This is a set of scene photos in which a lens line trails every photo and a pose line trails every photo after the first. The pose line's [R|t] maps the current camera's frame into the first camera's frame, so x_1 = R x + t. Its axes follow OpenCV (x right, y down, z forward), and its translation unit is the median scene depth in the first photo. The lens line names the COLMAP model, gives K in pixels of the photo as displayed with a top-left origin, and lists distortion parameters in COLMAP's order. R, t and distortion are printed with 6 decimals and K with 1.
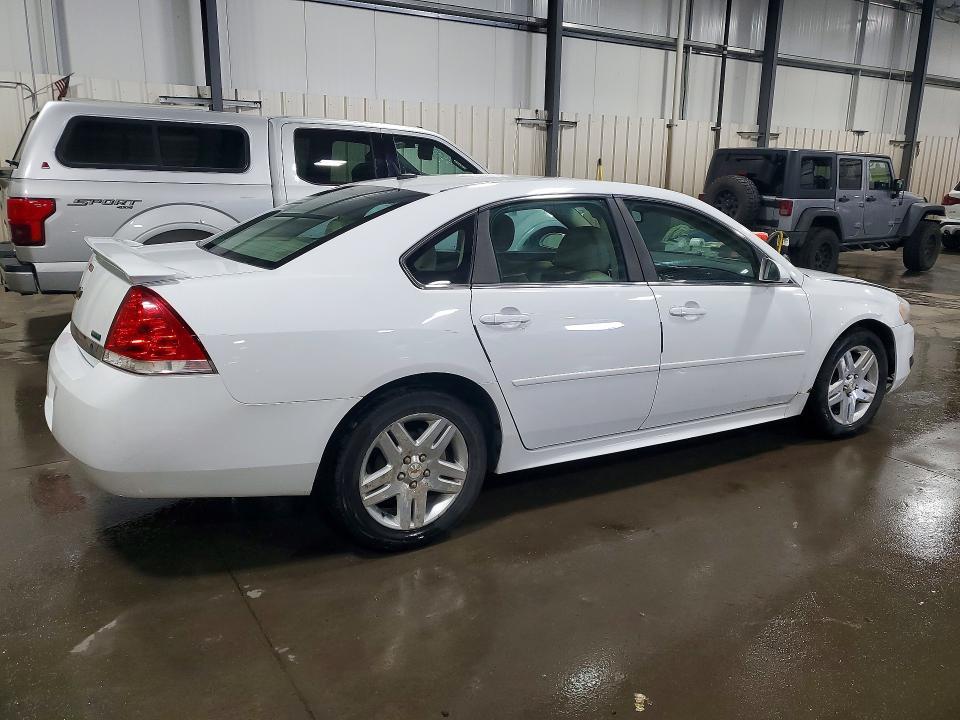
lens RADIAL K [[727.5, 0, 480.0], [0, 727.5, 360.0], [0, 0, 1]] dist [0.047981, 0.002896]
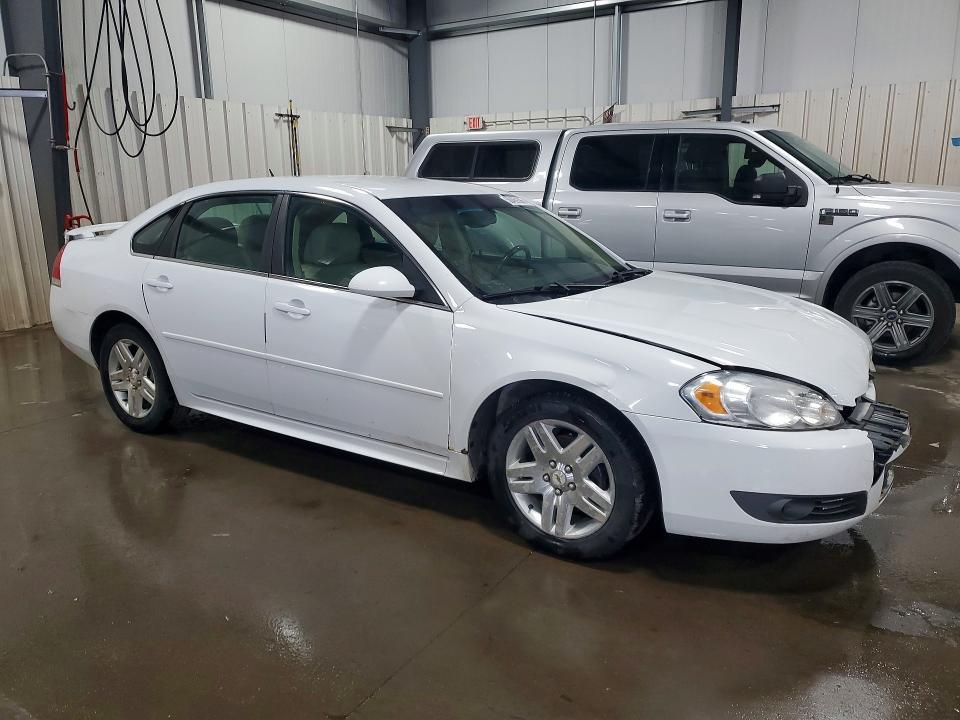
lens RADIAL K [[745.1, 0, 475.5], [0, 745.1, 361.1], [0, 0, 1]] dist [0.011910, 0.002858]
pose [[0.461362, 0.191546, -0.866288, 0.844791], [-0.206767, 0.972743, 0.104966, -0.101774], [0.862782, 0.130692, 0.488392, 0.472852]]
